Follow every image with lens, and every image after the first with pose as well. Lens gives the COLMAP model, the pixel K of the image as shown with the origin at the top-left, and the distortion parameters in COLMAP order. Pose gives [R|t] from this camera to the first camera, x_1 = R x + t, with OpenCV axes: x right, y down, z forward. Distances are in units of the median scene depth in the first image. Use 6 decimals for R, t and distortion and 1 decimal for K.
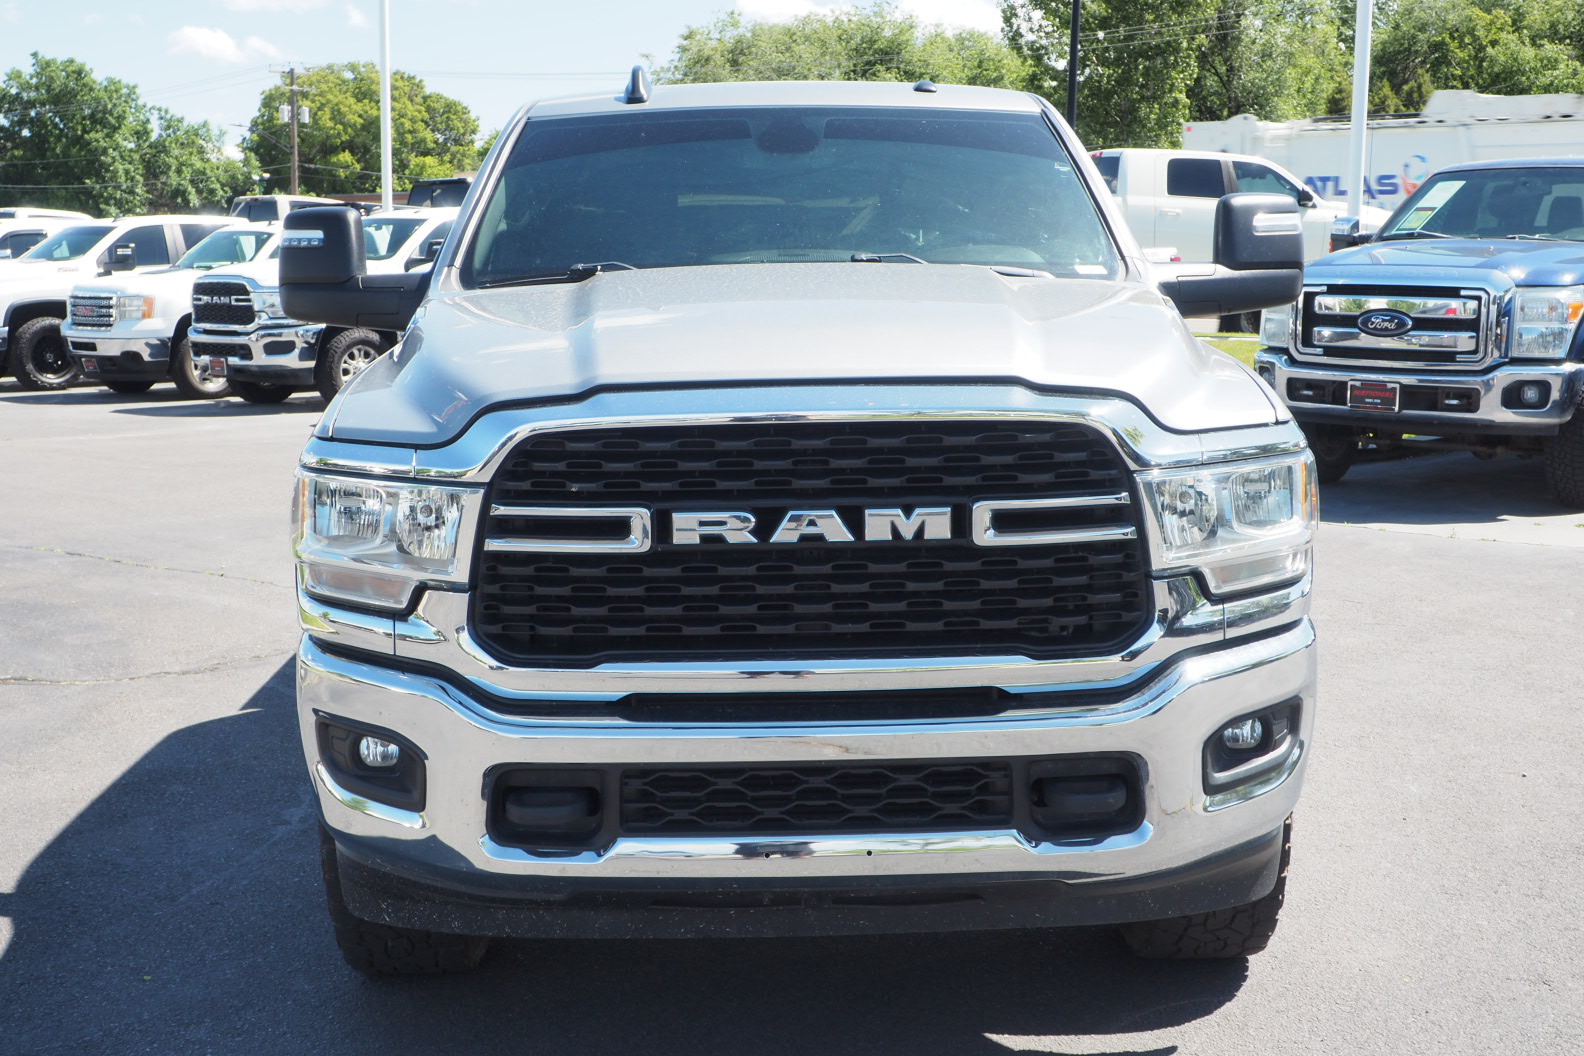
lens RADIAL K [[2024.1, 0, 761.8], [0, 2024.1, 552.1], [0, 0, 1]] dist [0.014744, 0.000000]
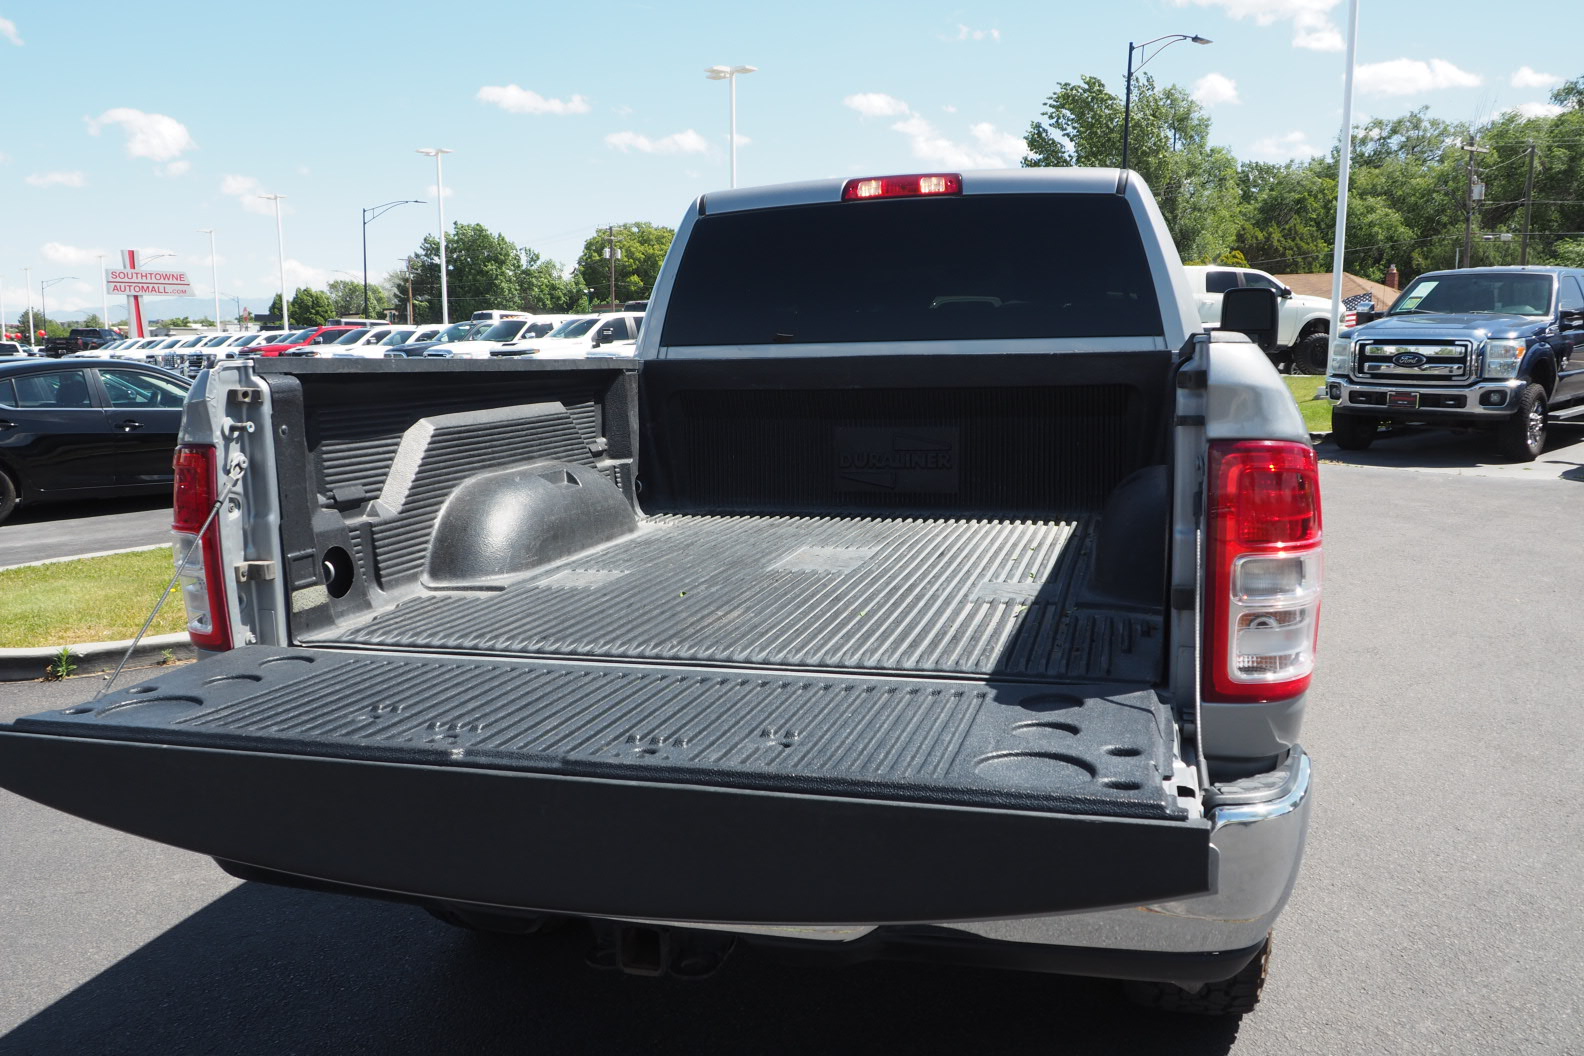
lens RADIAL K [[1218.4, 0, 784.6], [0, 1218.4, 519.6], [0, 0, 1]] dist [-0.012442, 0.007818]
pose [[0.996876, 0.000767, -0.078977, -0.081254], [-0.000340, 0.999985, 0.005413, 0.012284], [0.078980, -0.005369, 0.996862, -0.066629]]
